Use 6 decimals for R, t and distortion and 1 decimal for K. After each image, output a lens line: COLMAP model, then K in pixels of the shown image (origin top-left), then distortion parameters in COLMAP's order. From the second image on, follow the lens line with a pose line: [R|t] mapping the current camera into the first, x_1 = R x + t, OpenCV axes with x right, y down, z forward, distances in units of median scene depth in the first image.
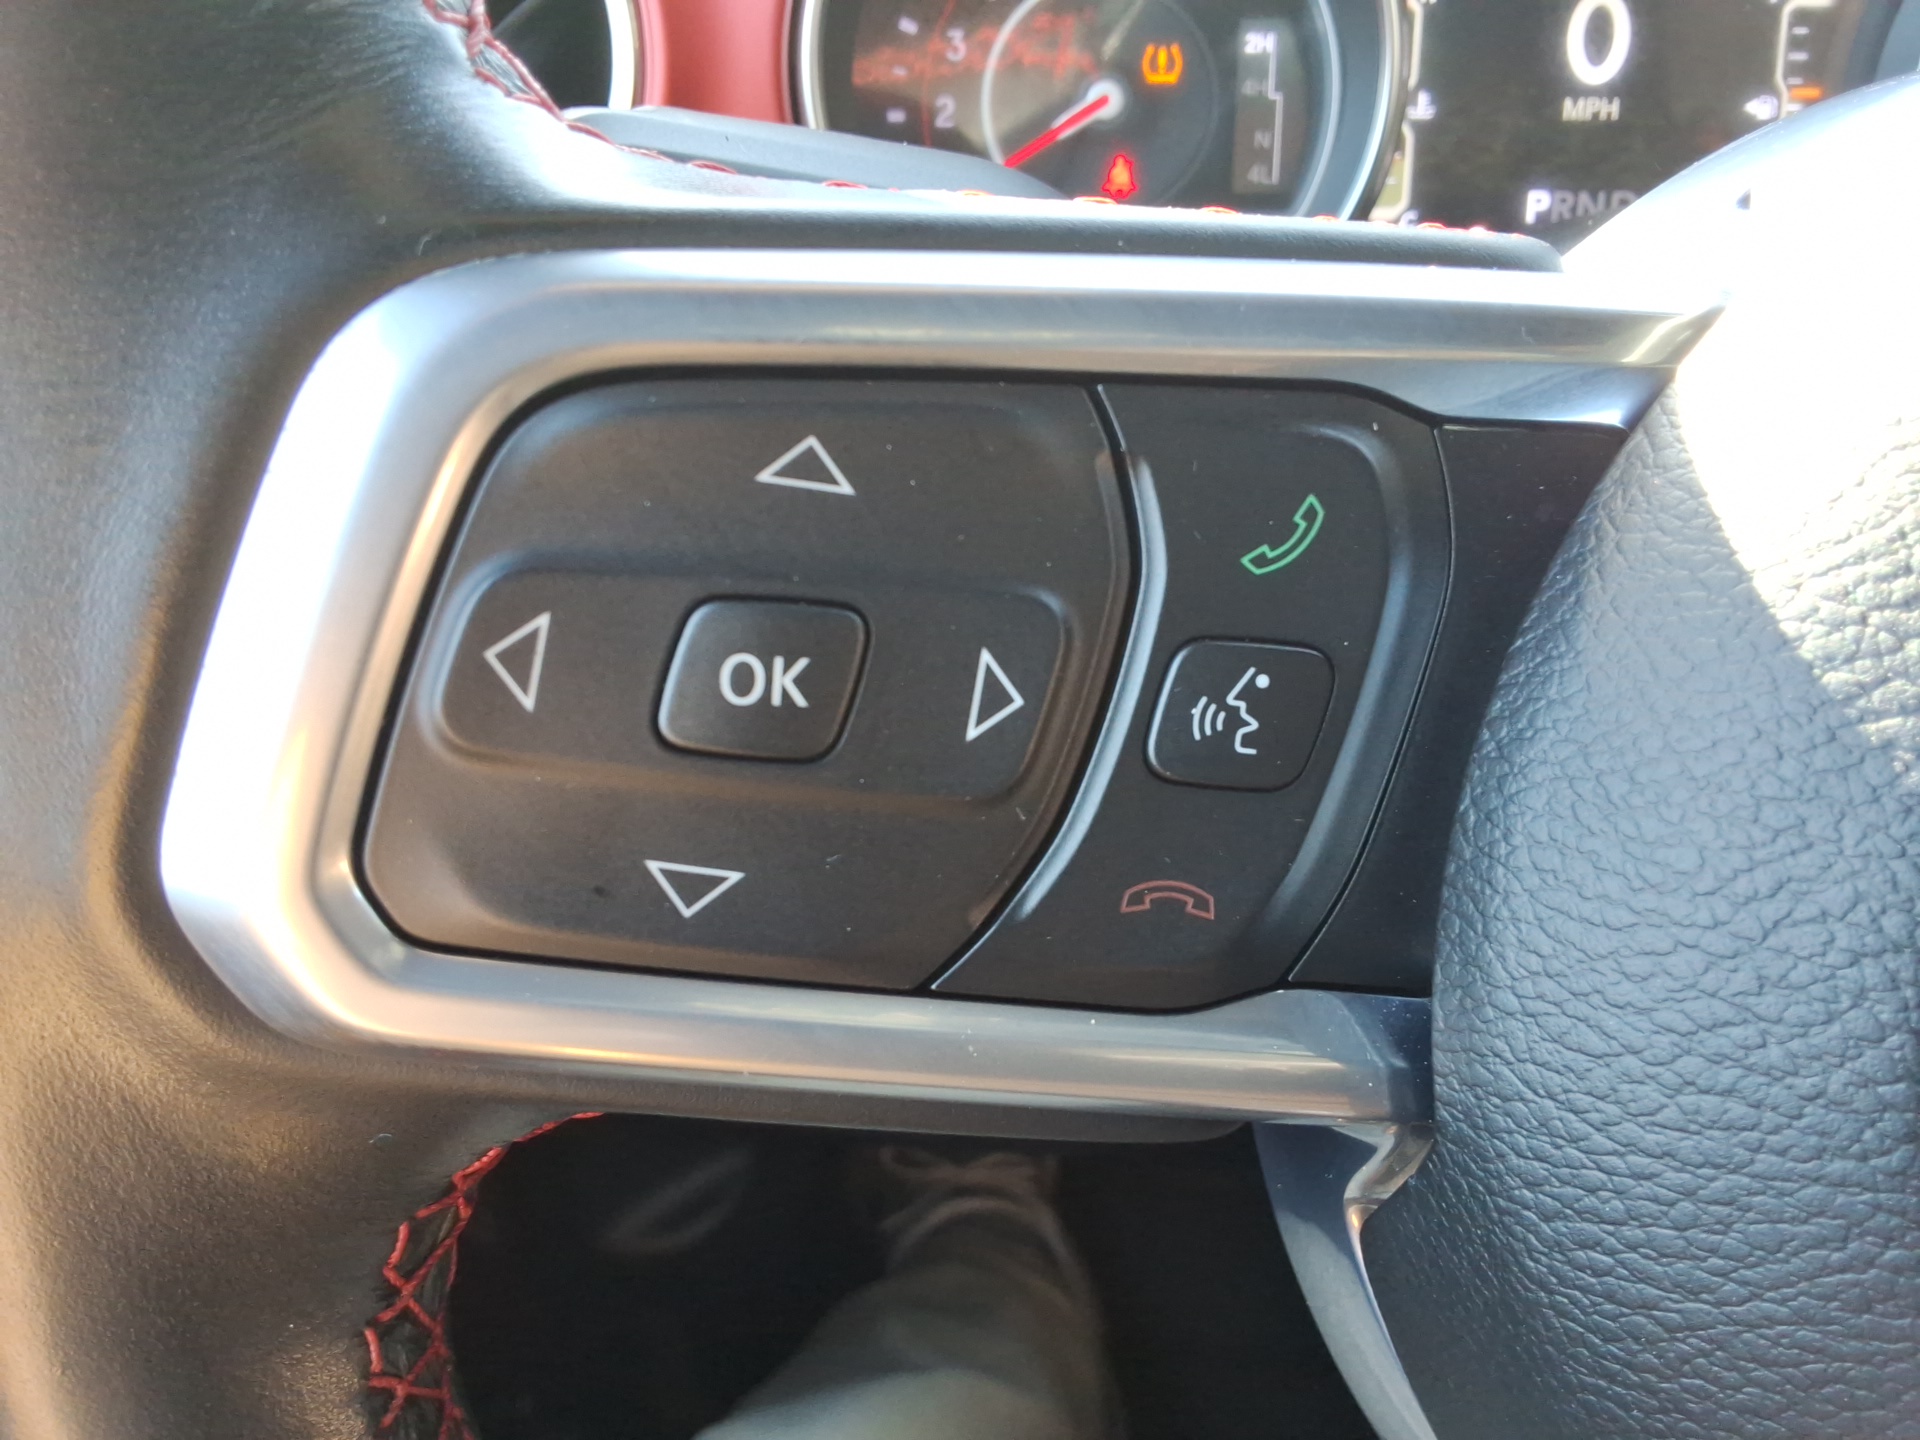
lens RADIAL K [[1567.0, 0, 989.0], [0, 1567.0, 697.8], [0, 0, 1]] dist [0.113848, -0.170819]
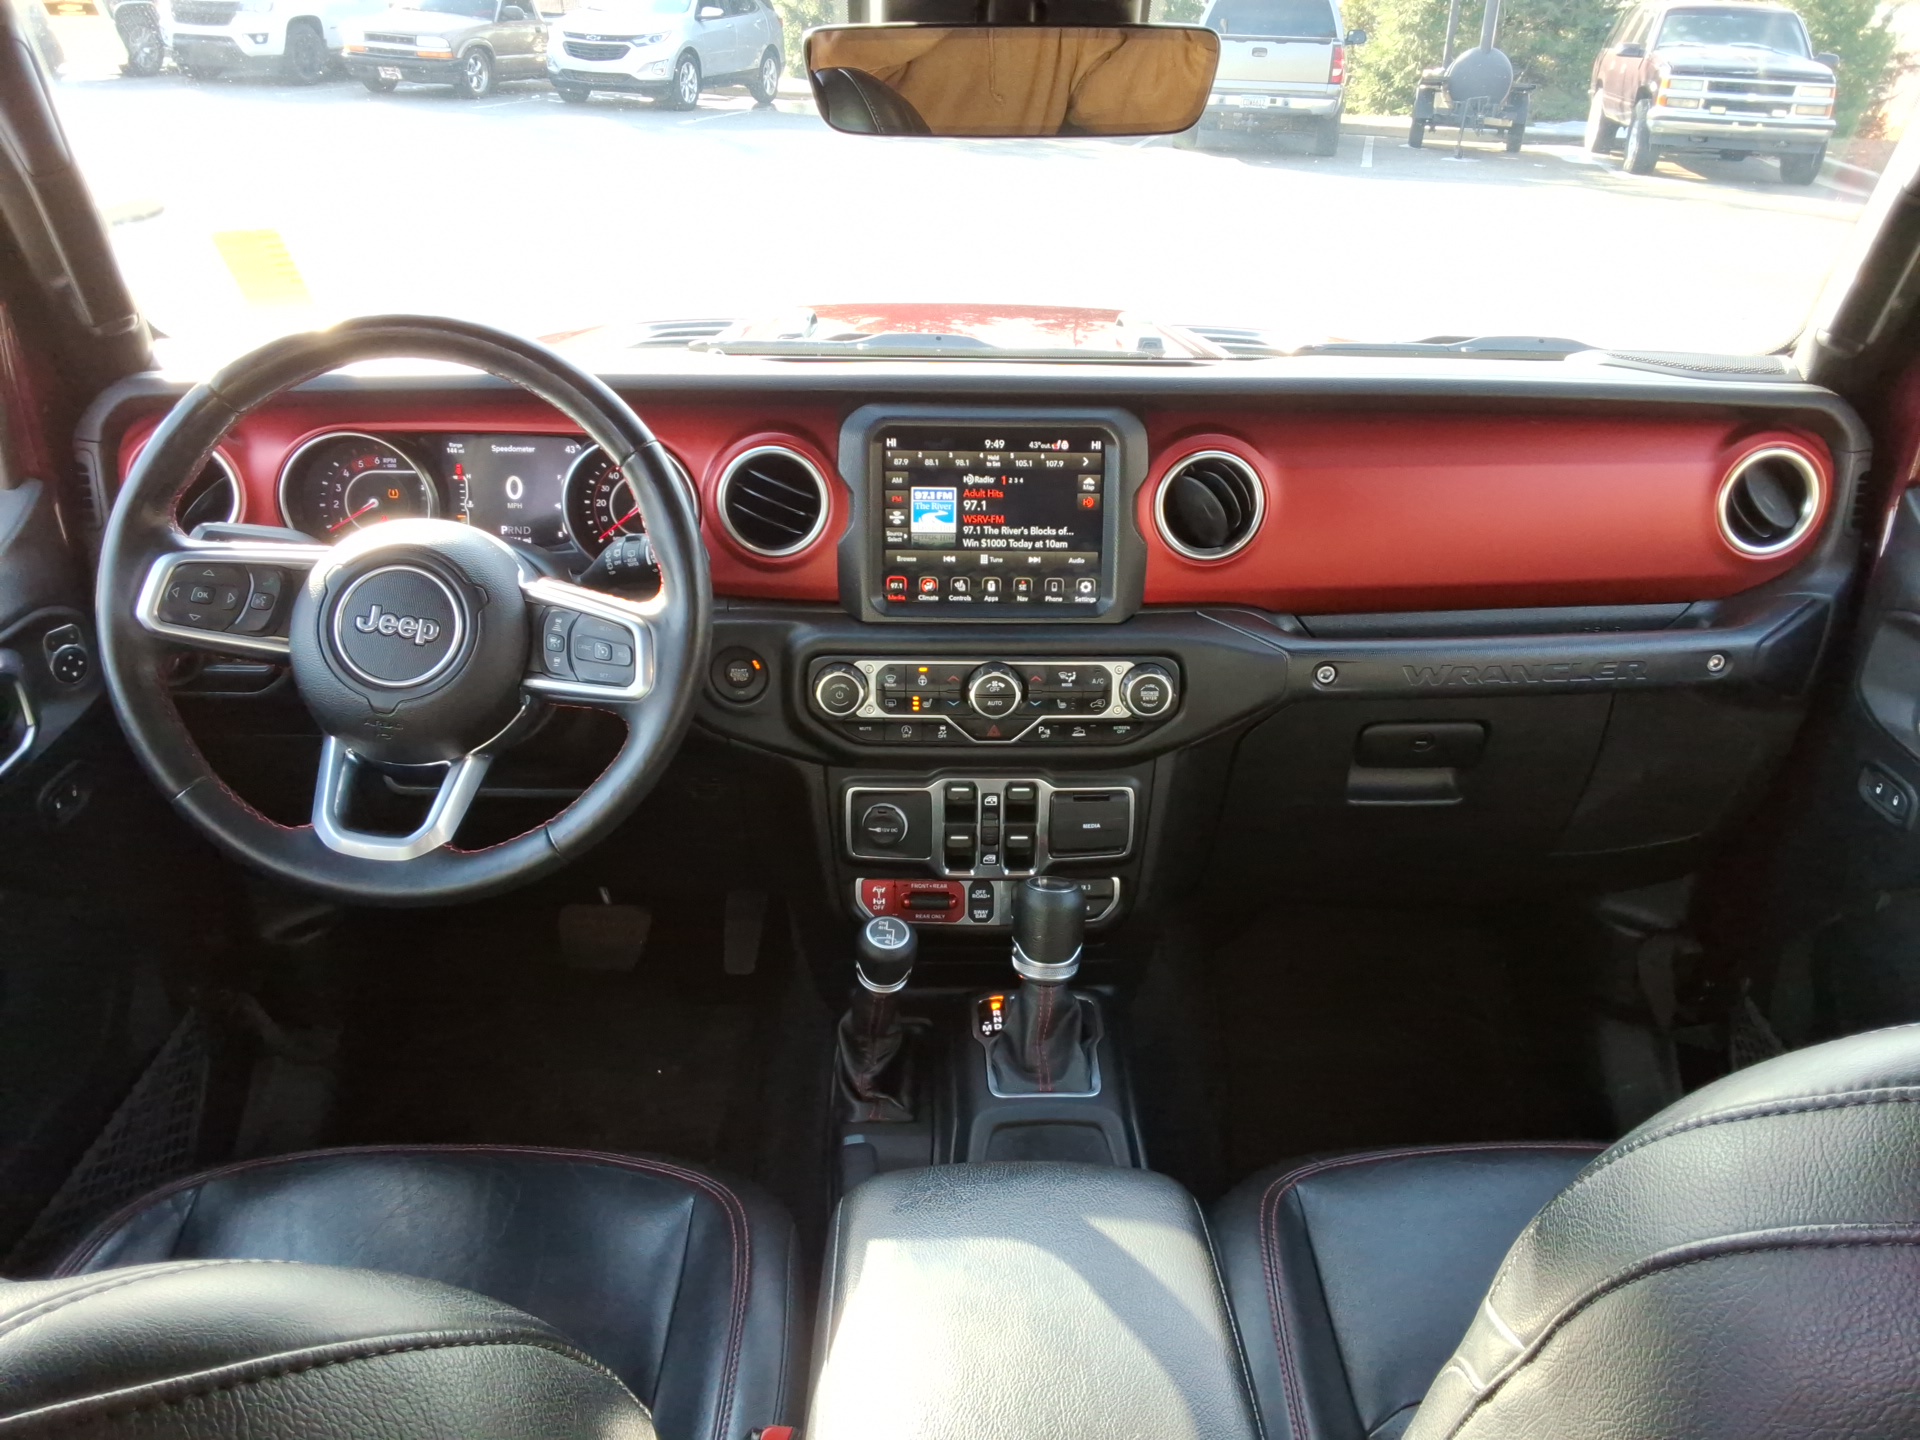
lens RADIAL K [[1567.0, 0, 989.0], [0, 1567.0, 697.8], [0, 0, 1]] dist [0.113848, -0.170819]
pose [[0.996704, -0.007070, 0.080818, 1.241581], [0.018581, 0.989608, -0.142588, 0.672666], [-0.078970, 0.143620, 0.986477, -2.866338]]
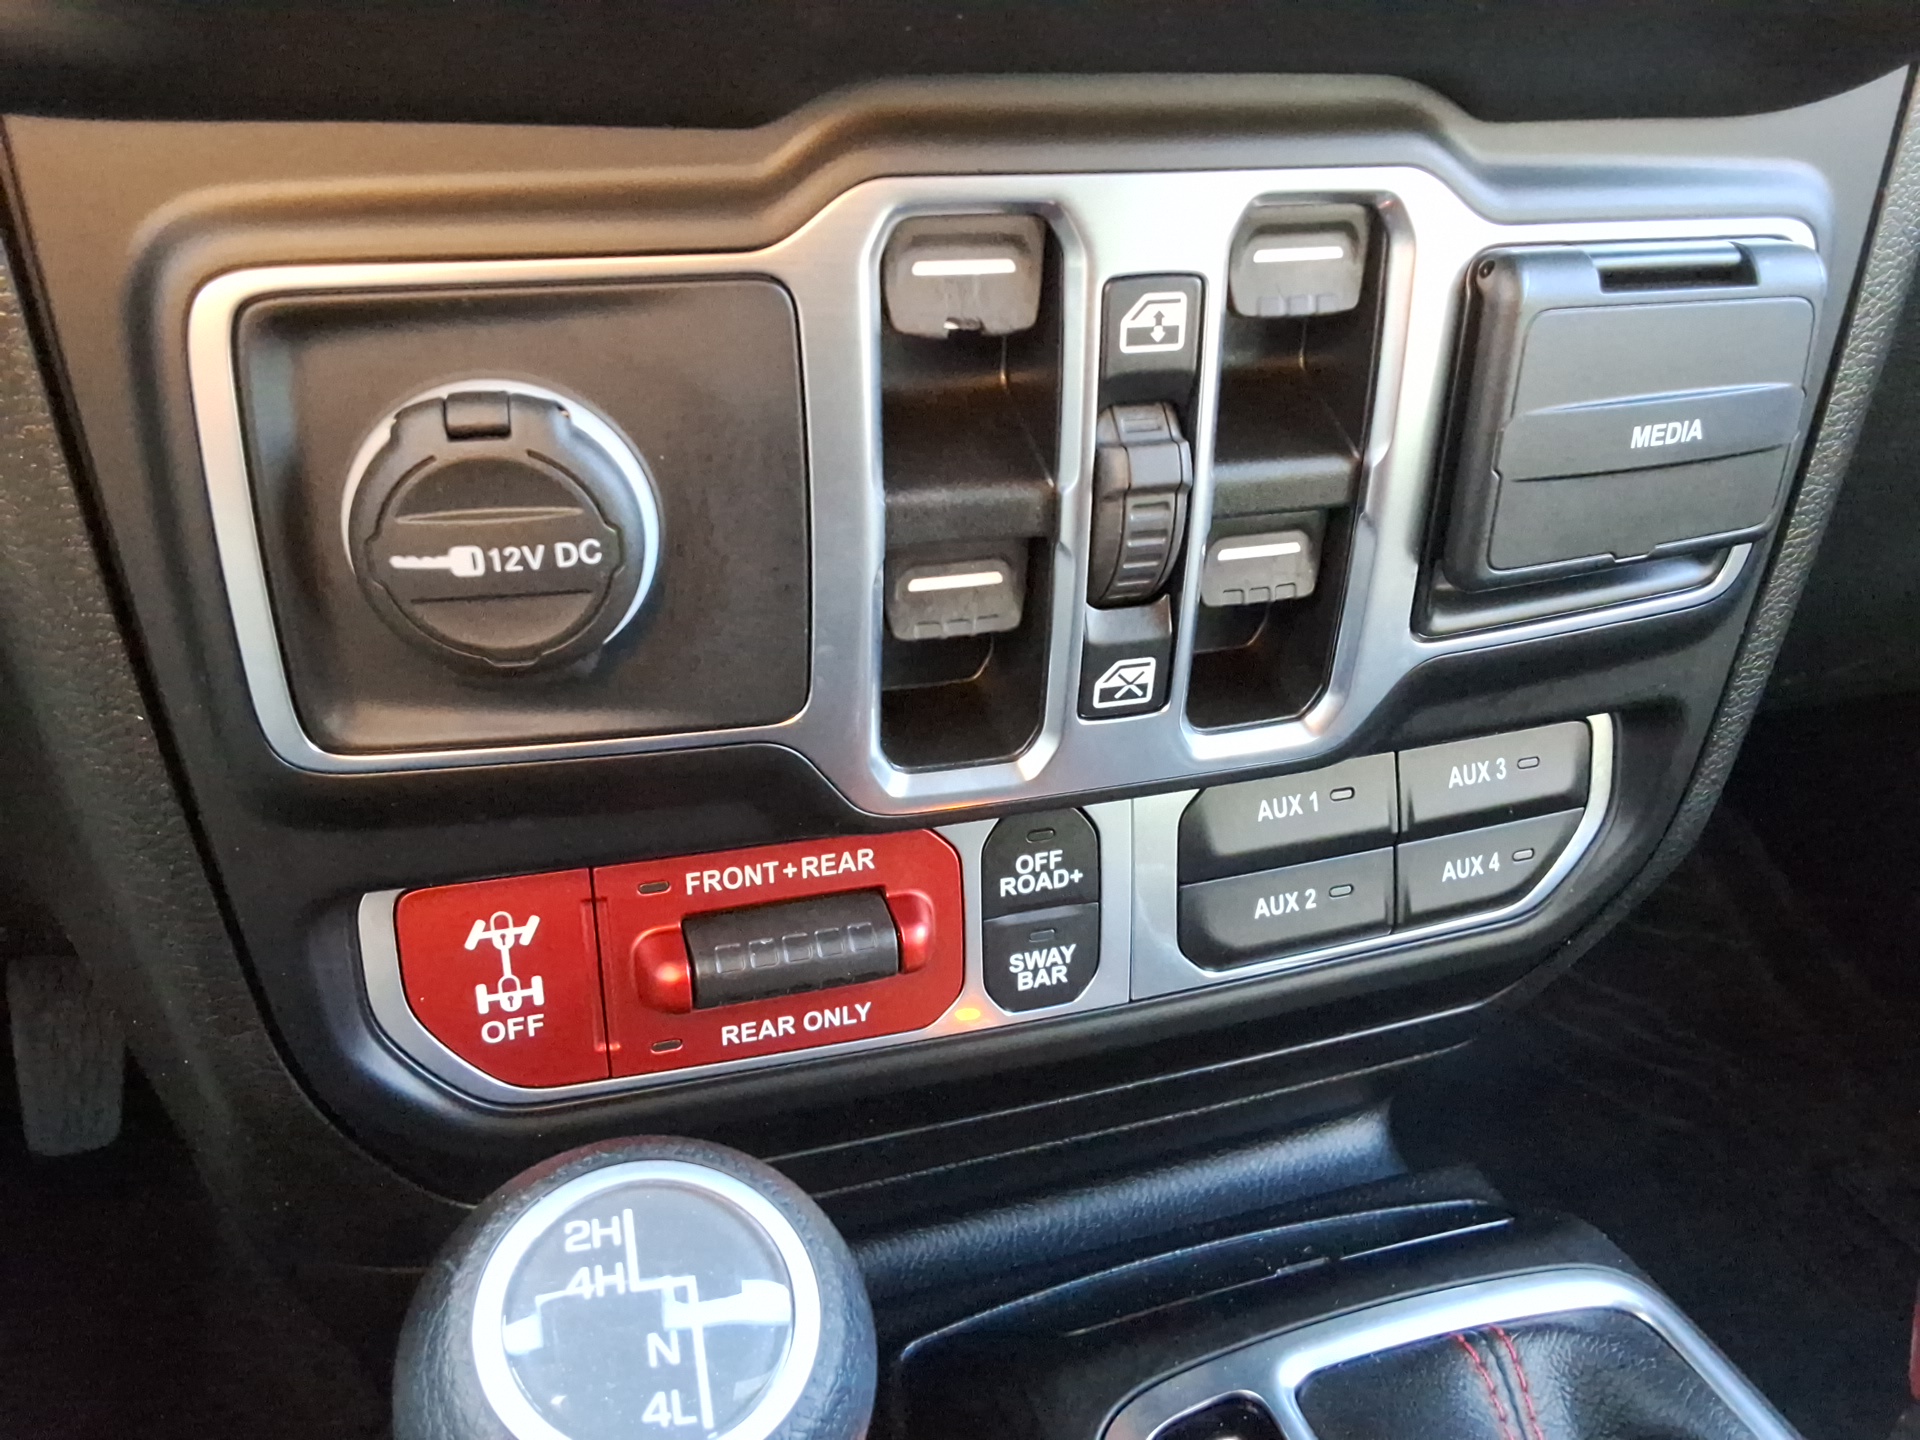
lens RADIAL K [[1540.4, 0, 972.3], [0, 1540.4, 694.3], [0, 0, 1]] dist [0.114497, -0.173240]
pose [[0.930628, -0.126064, 0.343568, 1.251749], [0.151363, 0.987325, -0.047725, 0.539490], [-0.333197, 0.096418, 0.937915, 0.436938]]
